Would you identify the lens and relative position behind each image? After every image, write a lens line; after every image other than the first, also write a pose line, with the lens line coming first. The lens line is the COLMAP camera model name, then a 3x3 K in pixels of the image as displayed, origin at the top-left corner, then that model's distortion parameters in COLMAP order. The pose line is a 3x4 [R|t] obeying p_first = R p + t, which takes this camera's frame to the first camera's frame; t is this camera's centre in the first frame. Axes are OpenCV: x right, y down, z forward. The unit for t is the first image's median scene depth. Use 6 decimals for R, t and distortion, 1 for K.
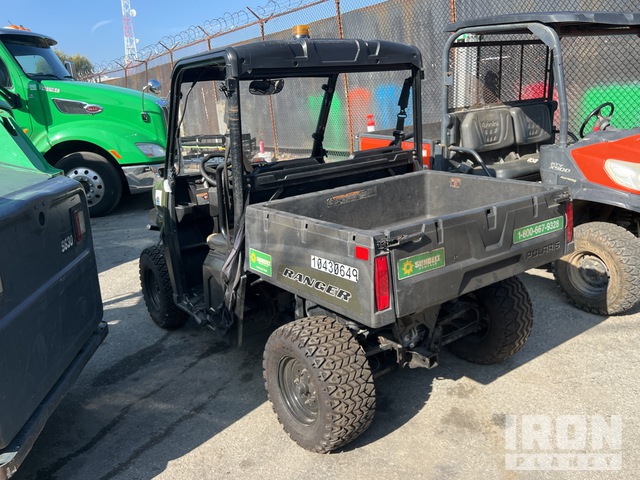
lens RADIAL K [[538.1, 0, 319.7], [0, 538.1, 239.6], [0, 0, 1]] dist [0.018382, -0.001691]
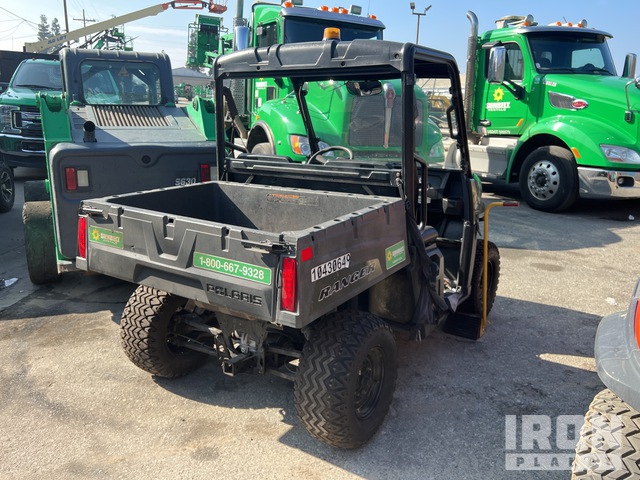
lens RADIAL K [[538.1, 0, 320.1], [0, 538.1, 241.6], [0, 0, 1]] dist [0.018382, -0.001691]
pose [[0.348091, 0.290301, -0.891380, 0.361781], [-0.270431, 0.941518, 0.201024, -0.080346], [0.897608, 0.171082, 0.406240, 0.234576]]
